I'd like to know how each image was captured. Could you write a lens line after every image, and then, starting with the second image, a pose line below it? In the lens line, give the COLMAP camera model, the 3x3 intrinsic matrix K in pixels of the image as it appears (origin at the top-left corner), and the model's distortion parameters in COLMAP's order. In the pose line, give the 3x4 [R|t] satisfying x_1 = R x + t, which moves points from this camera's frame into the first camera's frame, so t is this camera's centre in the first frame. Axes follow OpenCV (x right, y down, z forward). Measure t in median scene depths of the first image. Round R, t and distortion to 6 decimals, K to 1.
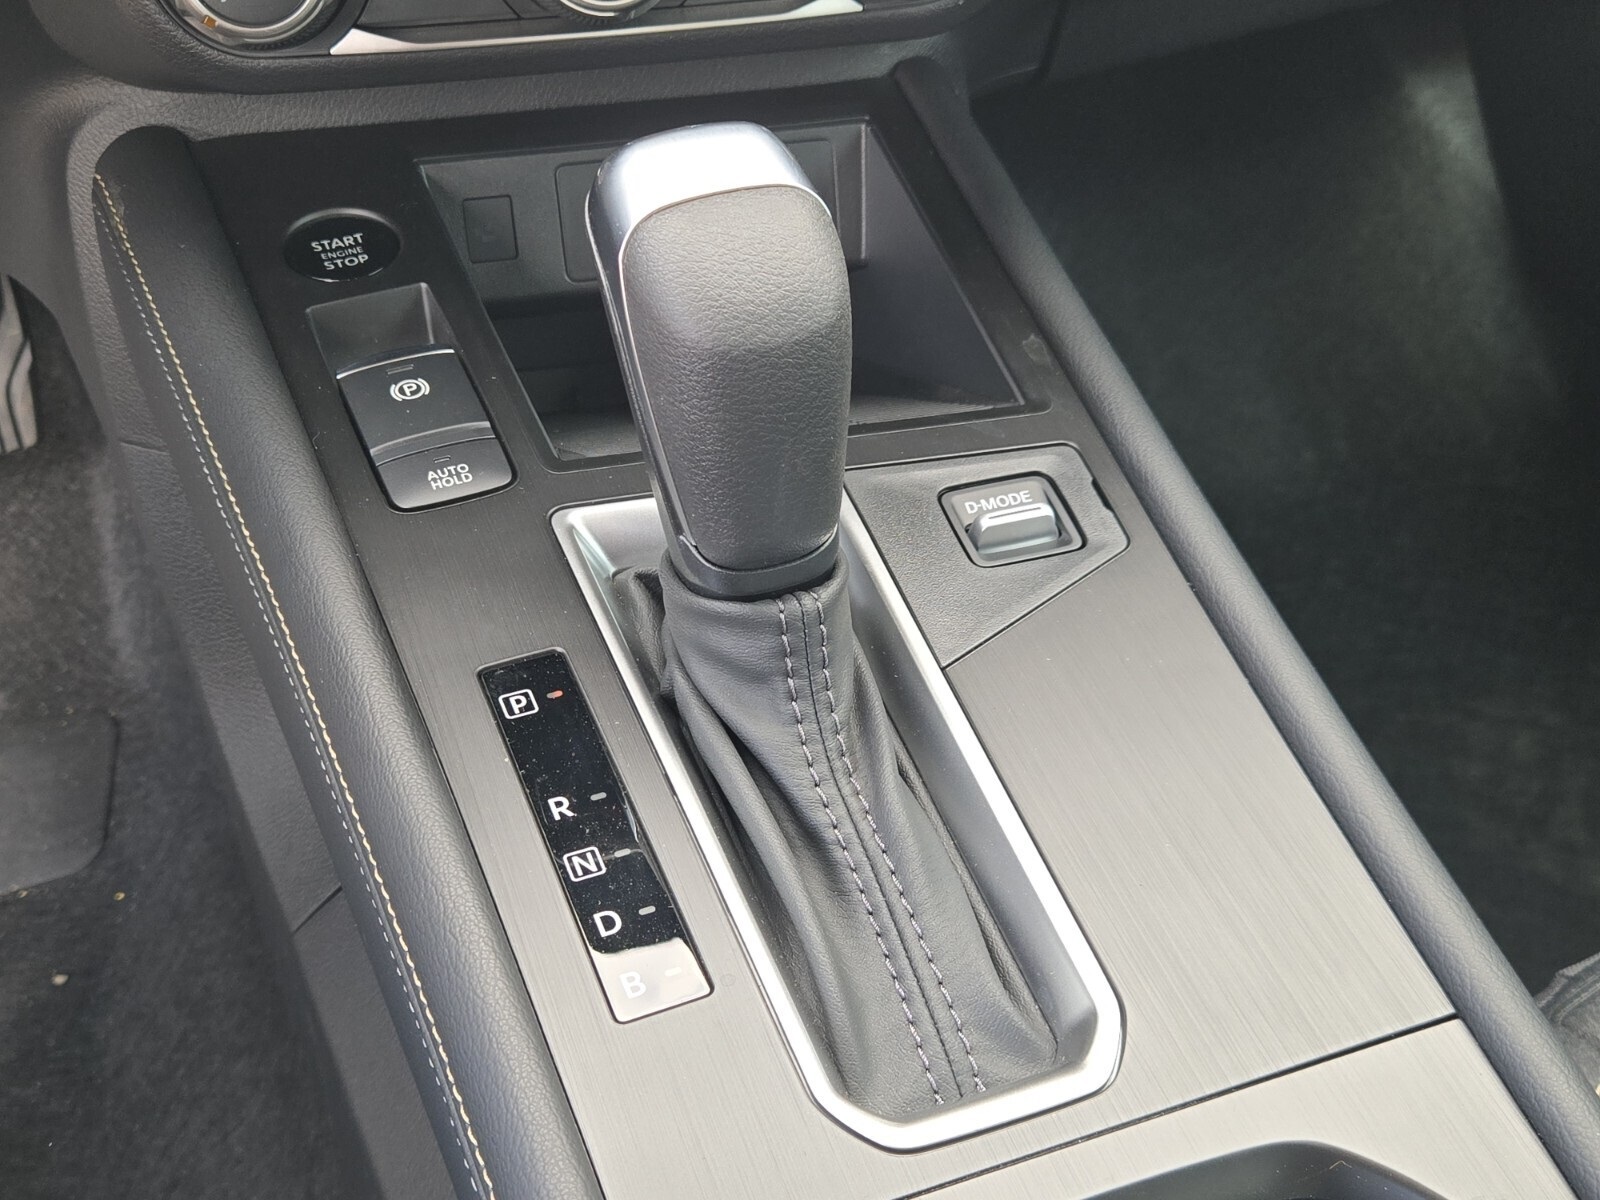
lens RADIAL K [[2002.6, 0, 806.6], [0, 2002.6, 610.7], [0, 0, 1]] dist [0.053401, 0.000000]
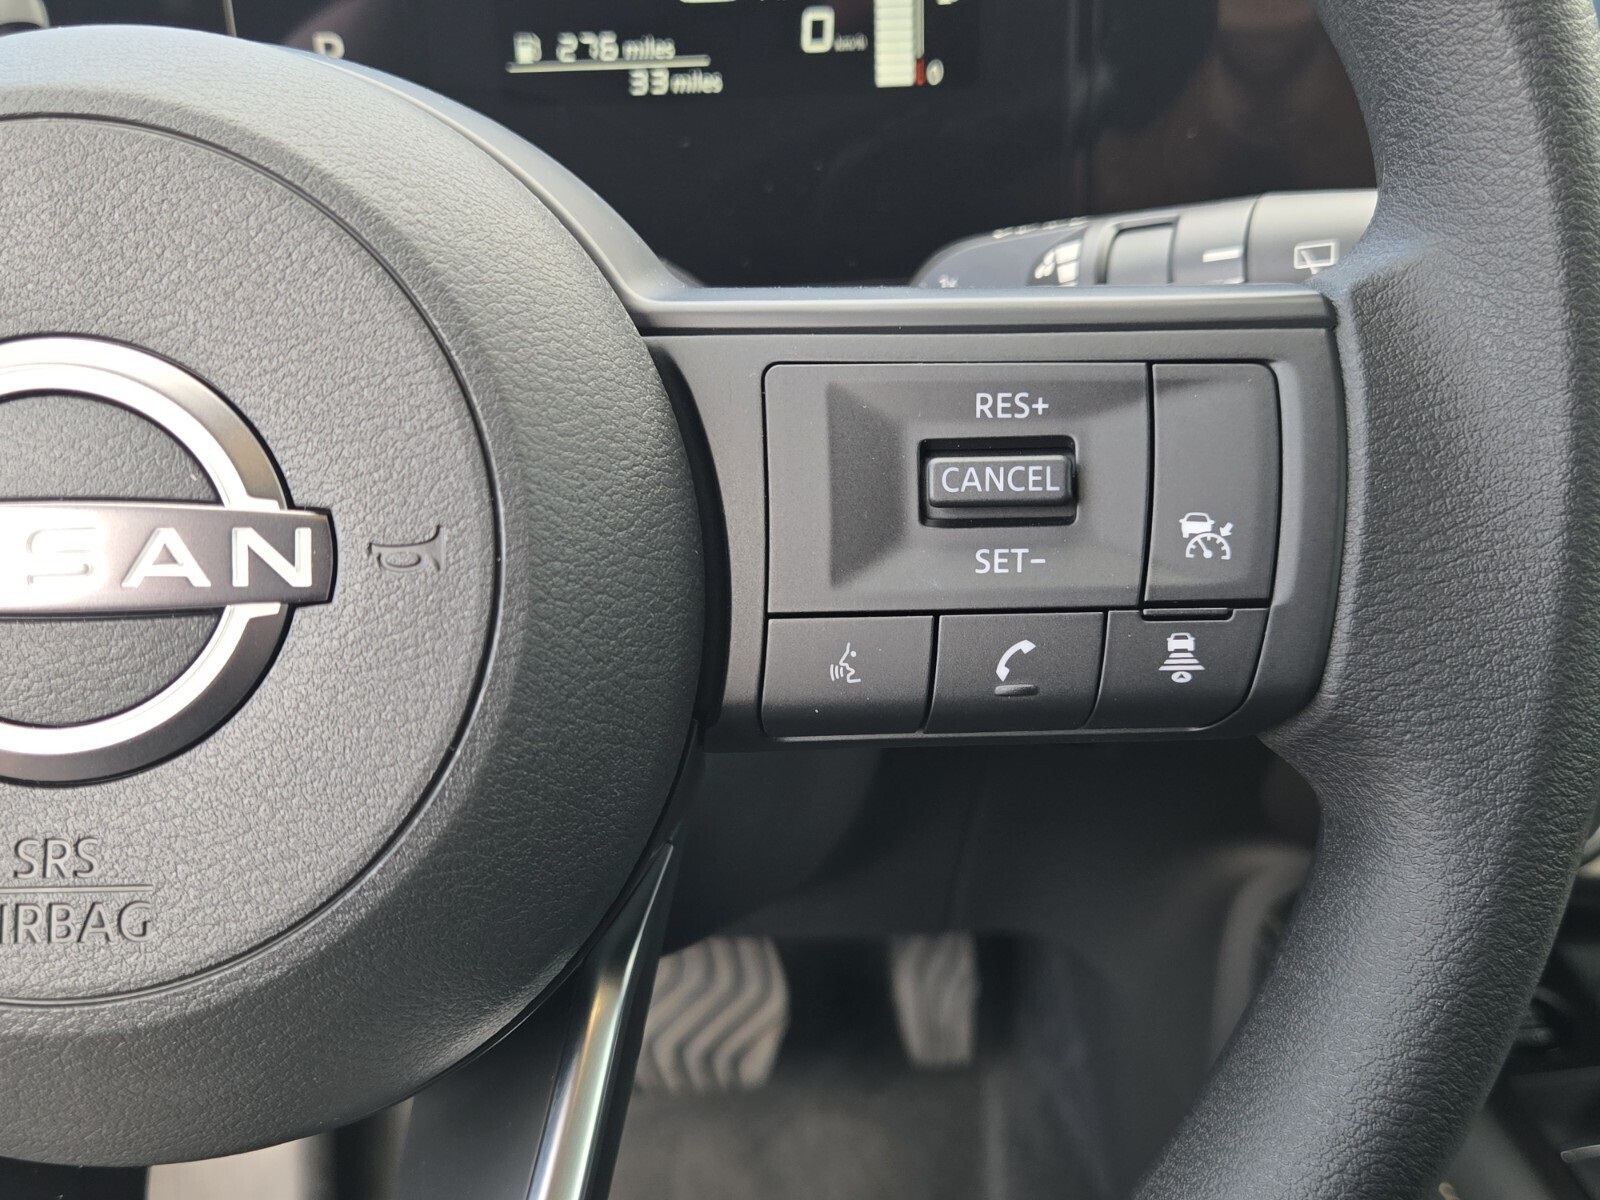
lens RADIAL K [[1696.5, 0, 811.0], [0, 1696.5, 584.3], [0, 0, 1]] dist [0.049312, 0.000000]
pose [[0.959421, 0.073368, -0.272265, -0.379414], [-0.155265, 0.943454, -0.292896, -0.067185], [0.235380, 0.323284, 0.916561, -0.068771]]
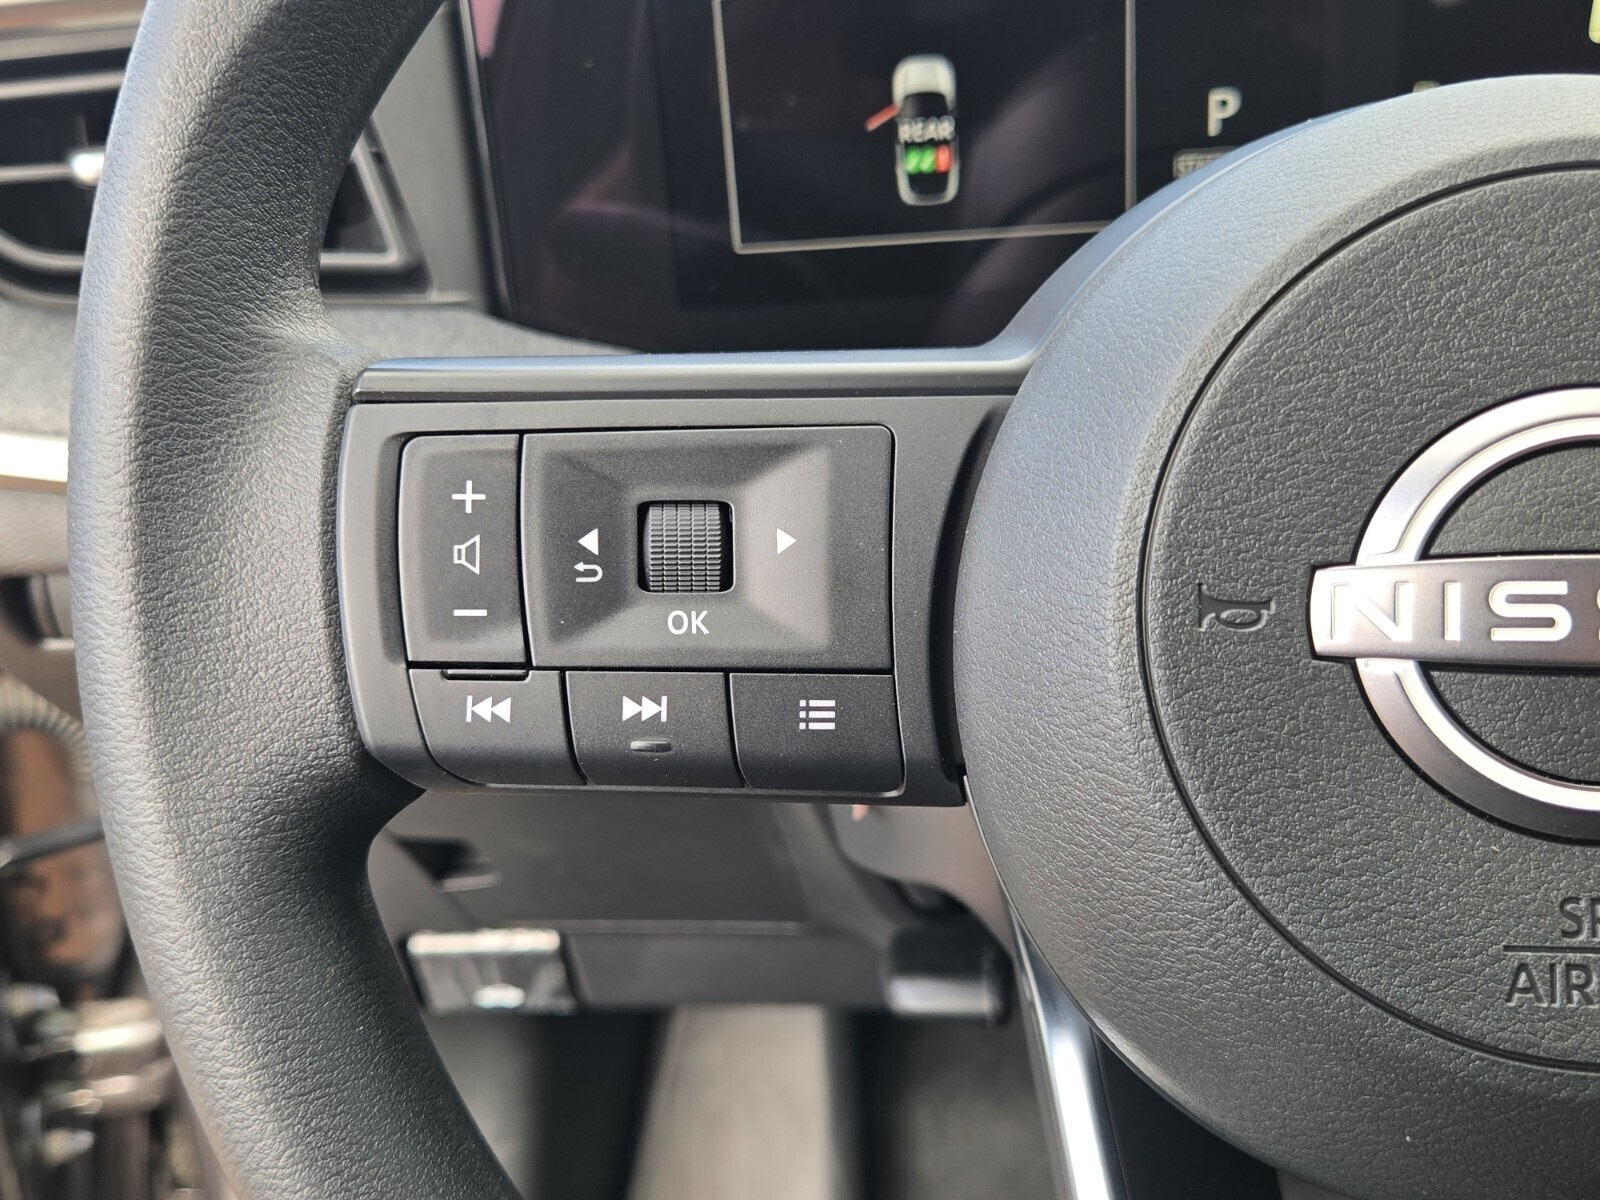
lens RADIAL K [[1696.5, 0, 771.1], [0, 1696.5, 590.5], [0, 0, 1]] dist [0.049312, 0.000000]
pose [[0.899417, 0.076785, -0.430295, -0.654567], [-0.218309, 0.931782, -0.290042, -0.012833], [0.378670, 0.354806, 0.854823, -0.153539]]
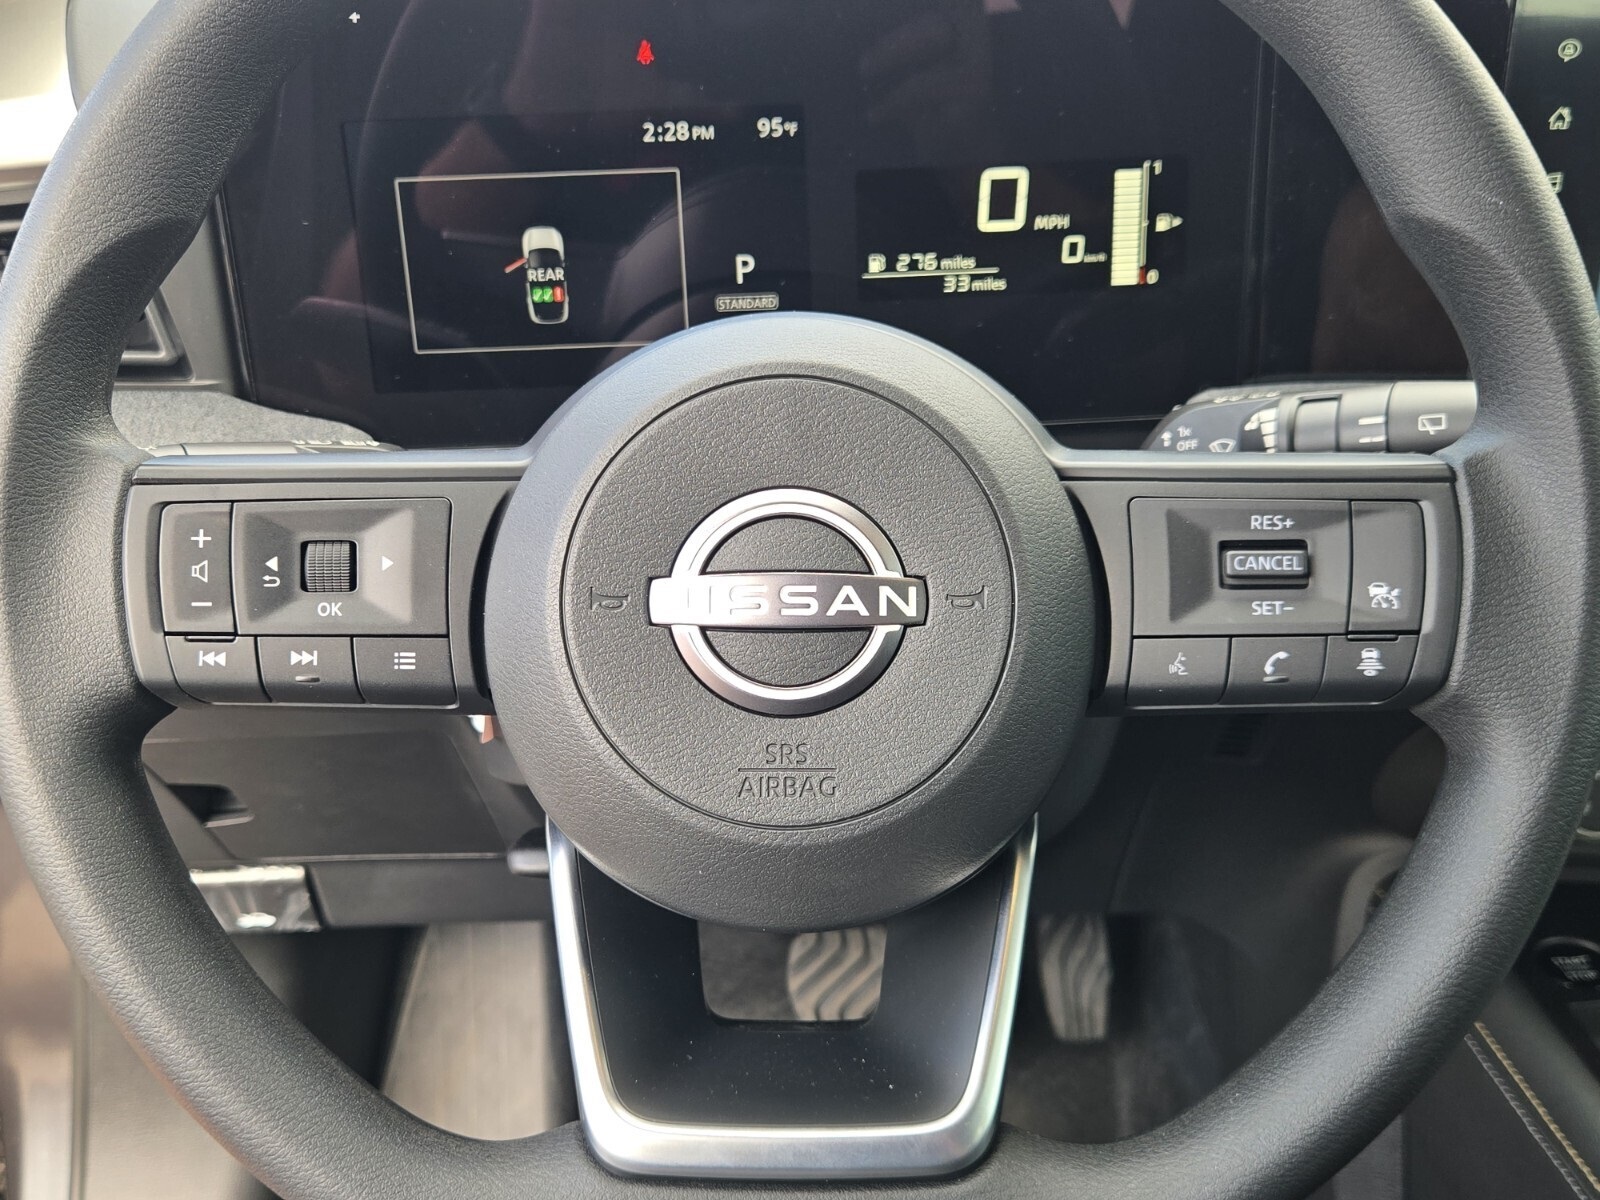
lens RADIAL K [[1696.5, 0, 781.1], [0, 1696.5, 573.8], [0, 0, 1]] dist [0.049312, 0.000000]
pose [[0.944930, 0.071411, -0.319386, -0.413276], [-0.179600, 0.928974, -0.323654, 0.074536], [0.273589, 0.363192, 0.890641, -0.434256]]
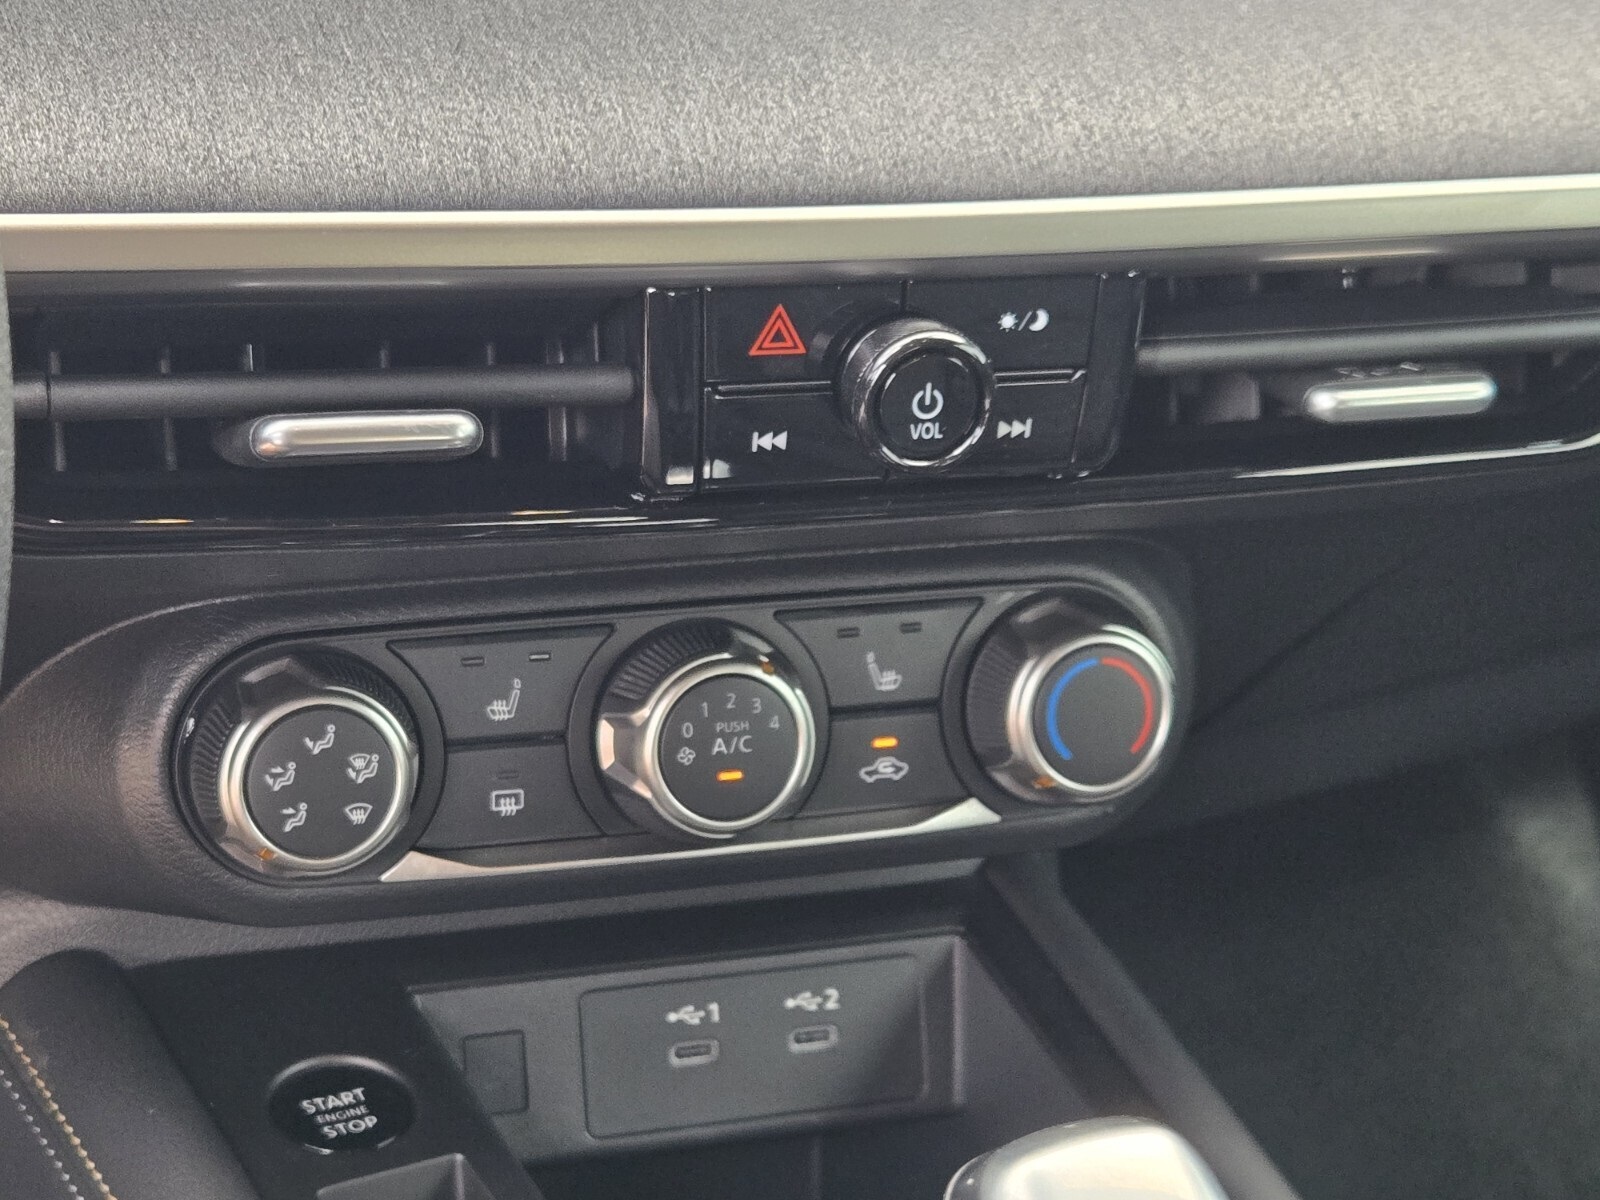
lens RADIAL K [[3354.6, 0, 737.4], [0, 3354.6, 576.4], [0, 0, 1]] dist [0.069498, 0.000000]
pose [[0.995057, 0.010634, 0.098729, -0.214446], [0.018317, 0.957534, -0.287738, 0.001330], [-0.097597, 0.288124, 0.952607, -0.331810]]
